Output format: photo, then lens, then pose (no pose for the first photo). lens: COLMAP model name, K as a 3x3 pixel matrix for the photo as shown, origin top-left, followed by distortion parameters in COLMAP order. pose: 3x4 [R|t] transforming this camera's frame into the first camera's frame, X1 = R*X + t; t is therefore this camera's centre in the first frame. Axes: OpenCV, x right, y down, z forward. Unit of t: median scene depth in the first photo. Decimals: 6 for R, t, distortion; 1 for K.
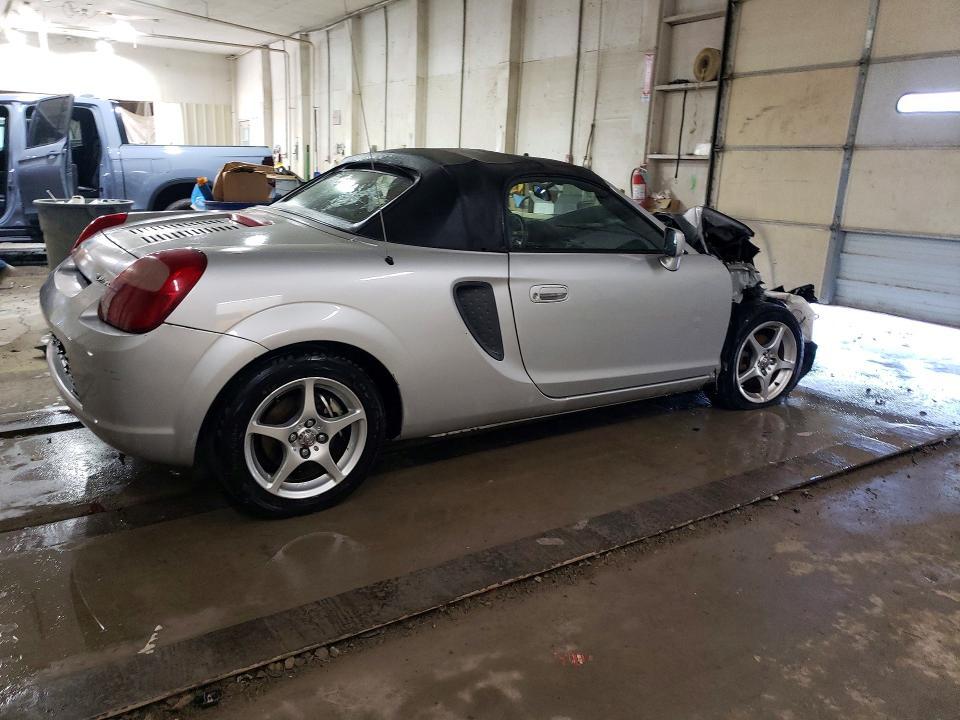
lens RADIAL K [[741.6, 0, 465.9], [0, 741.6, 362.6], [0, 0, 1]] dist [0.008750, 0.005265]
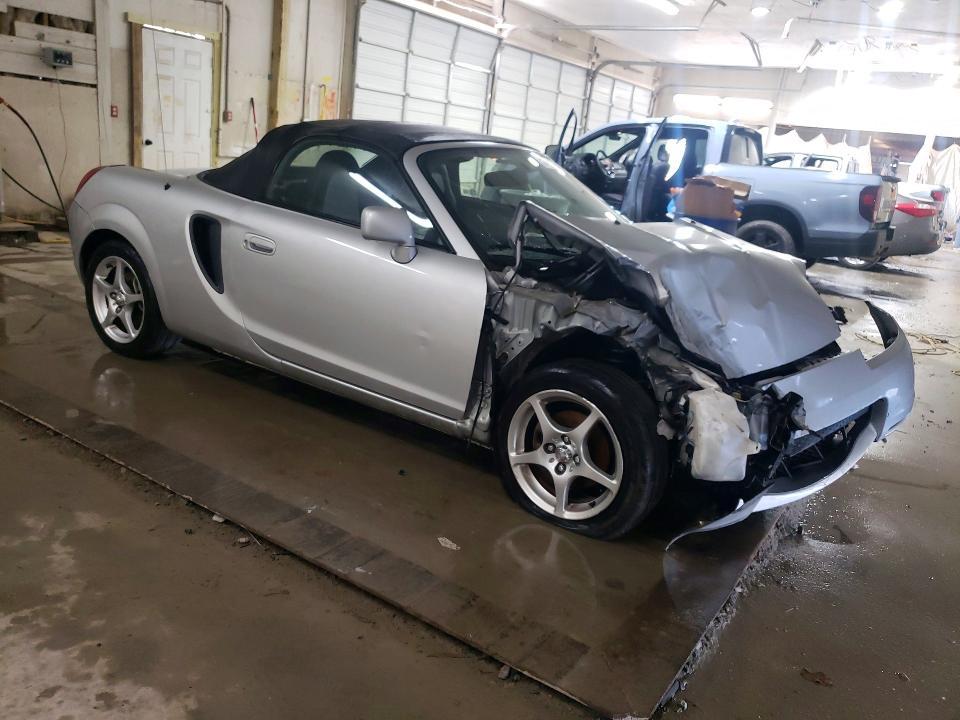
lens RADIAL K [[741.6, 0, 465.9], [0, 741.6, 362.6], [0, 0, 1]] dist [0.008750, 0.005265]
pose [[0.412908, 0.269126, -0.870103, 1.186175], [-0.323650, 0.936348, 0.136027, -0.174686], [0.851327, 0.225442, 0.473728, 0.804710]]
